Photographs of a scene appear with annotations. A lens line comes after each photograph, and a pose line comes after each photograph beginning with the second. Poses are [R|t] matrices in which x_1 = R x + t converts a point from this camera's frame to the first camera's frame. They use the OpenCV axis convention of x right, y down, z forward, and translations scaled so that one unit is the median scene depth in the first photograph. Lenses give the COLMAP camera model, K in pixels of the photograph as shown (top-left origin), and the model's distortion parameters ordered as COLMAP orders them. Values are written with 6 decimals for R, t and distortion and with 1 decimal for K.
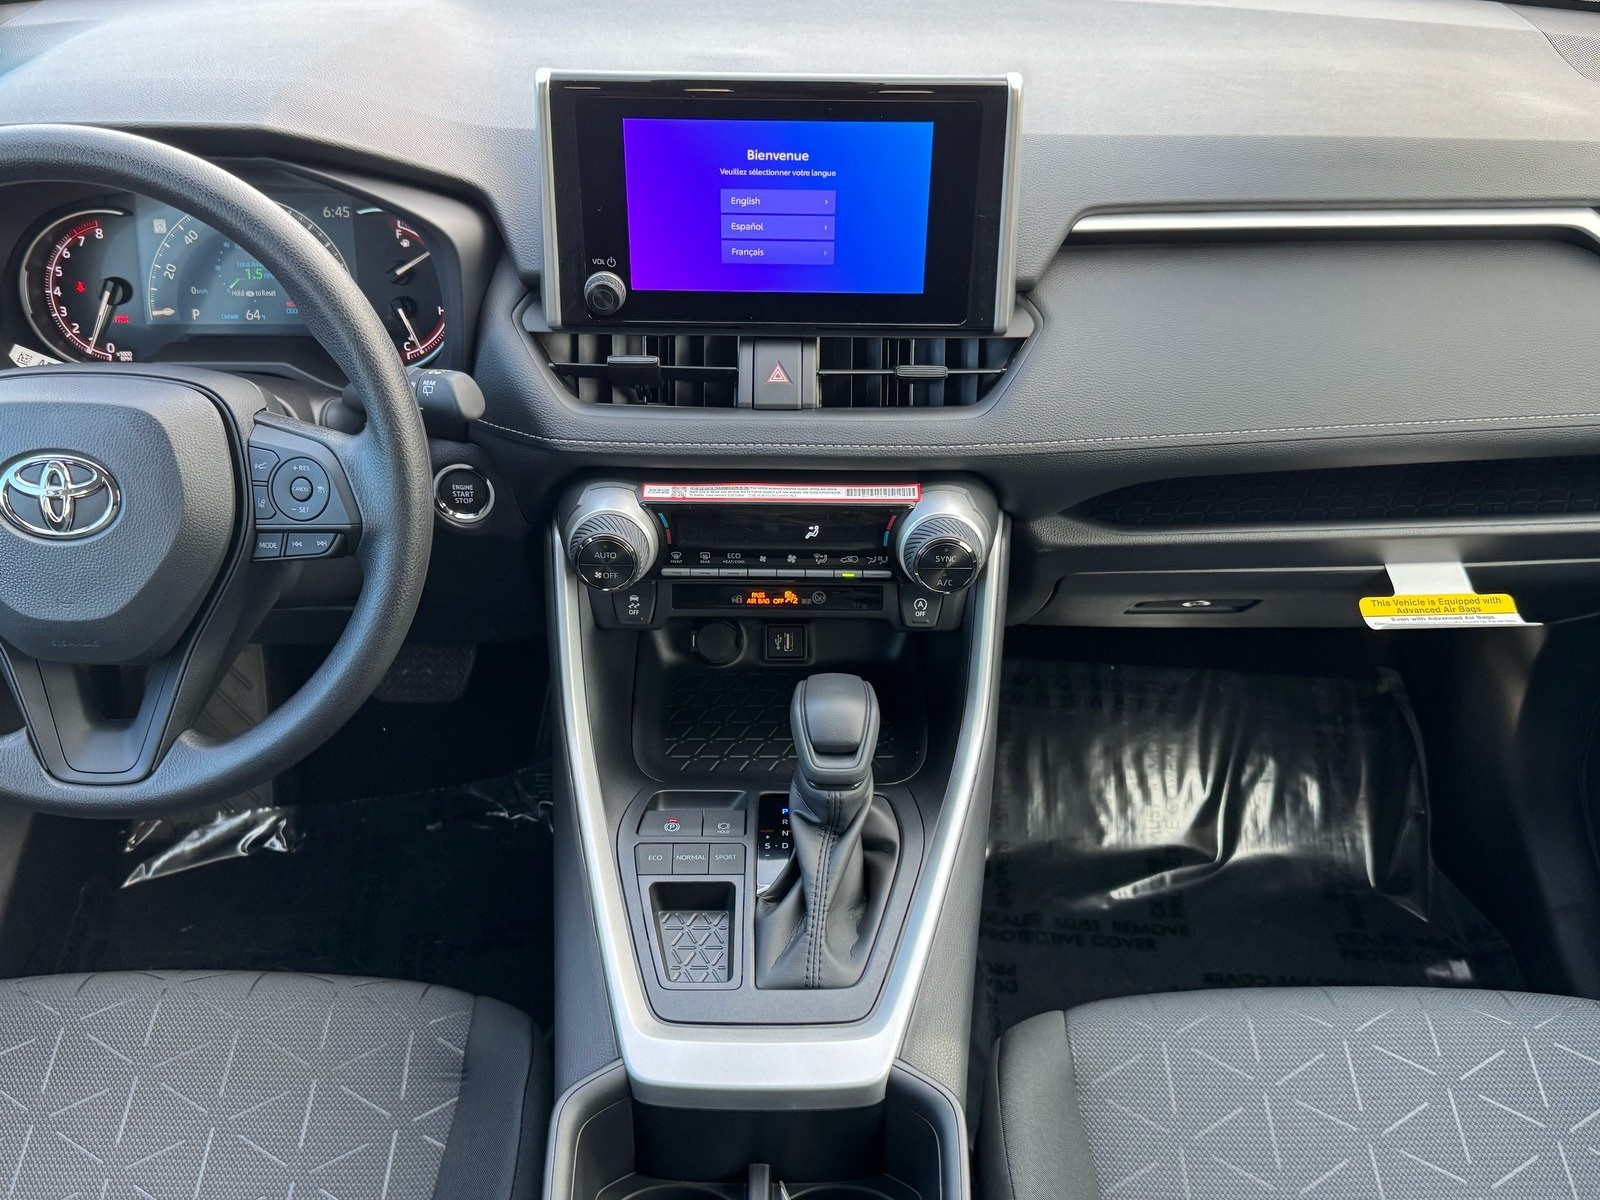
lens RADIAL K [[1496.2, 0, 787.4], [0, 1496.2, 595.7], [0, 0, 1]] dist [0.054344, 0.000000]
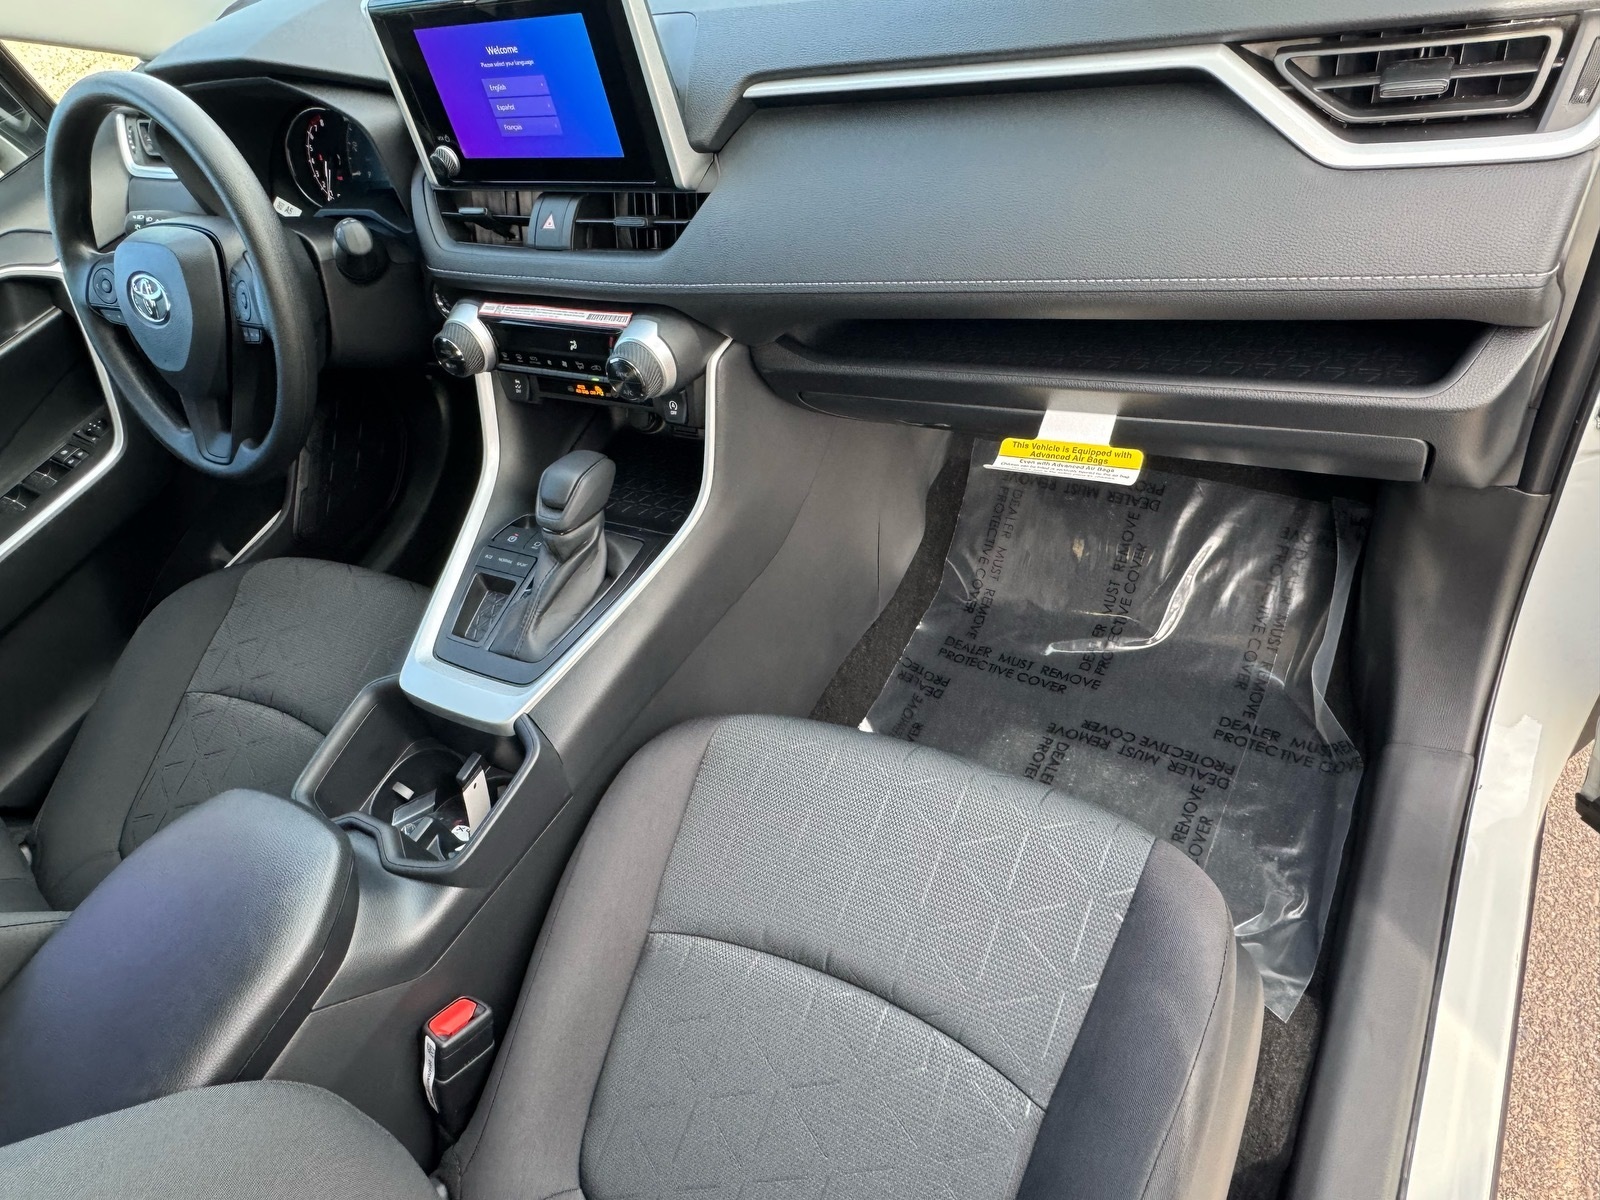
lens RADIAL K [[1024.8, 0, 780.2], [0, 1024.8, 605.3], [0, 0, 1]] dist [-0.001009, 0.001176]
pose [[0.846403, 0.196927, -0.494794, 0.688088], [-0.064806, 0.960299, 0.271340, -0.080541], [0.528585, -0.197598, 0.825562, 0.278366]]
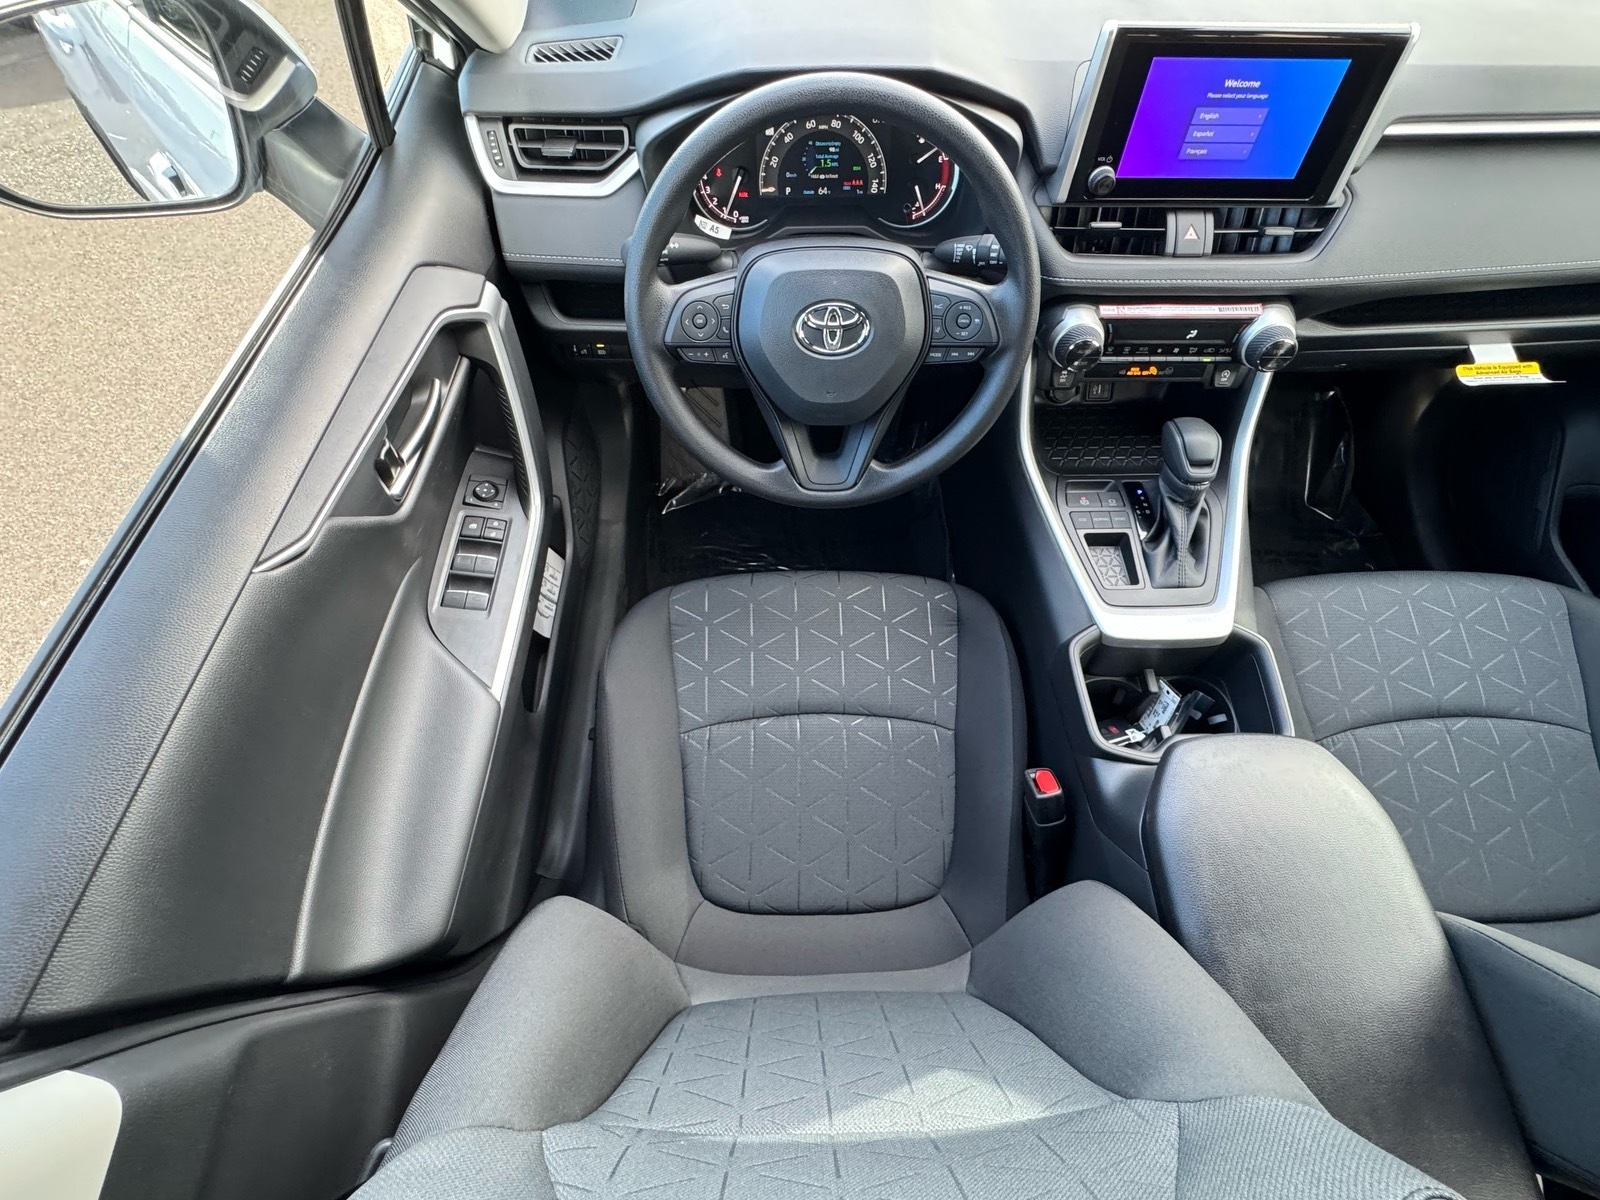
lens RADIAL K [[761.5, 0, 794.9], [0, 761.5, 599.3], [0, 0, 1]] dist [0.000111, -0.001807]
pose [[0.999617, -0.019465, 0.019686, -0.465320], [0.011305, 0.936108, 0.351532, -0.070227], [-0.025271, -0.351175, 0.935969, 0.080485]]
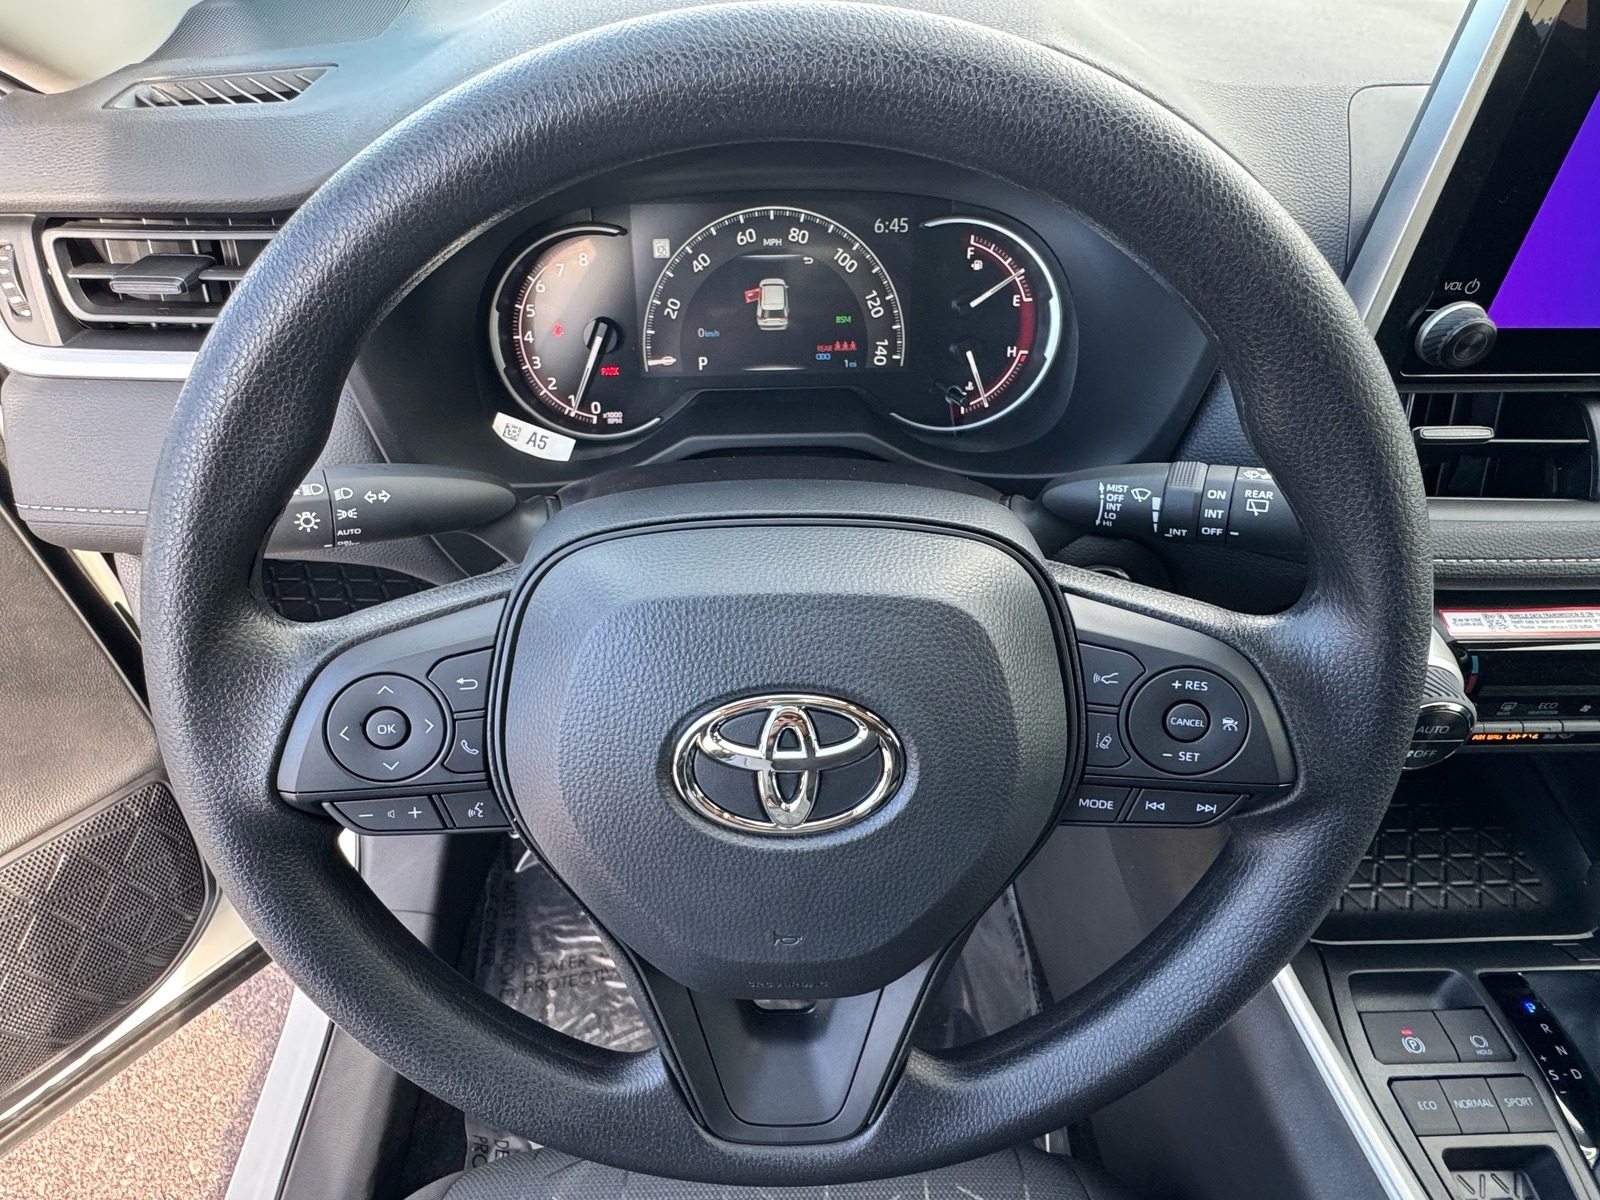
lens RADIAL K [[886.0, 0, 764.2], [0, 886.0, 596.7], [0, 0, 1]] dist [0.000020, -0.001532]
pose [[0.999635, -0.020868, 0.017172, -0.420516], [0.018497, 0.991568, 0.128263, -0.140486], [-0.019704, -0.127899, 0.991591, 0.593339]]
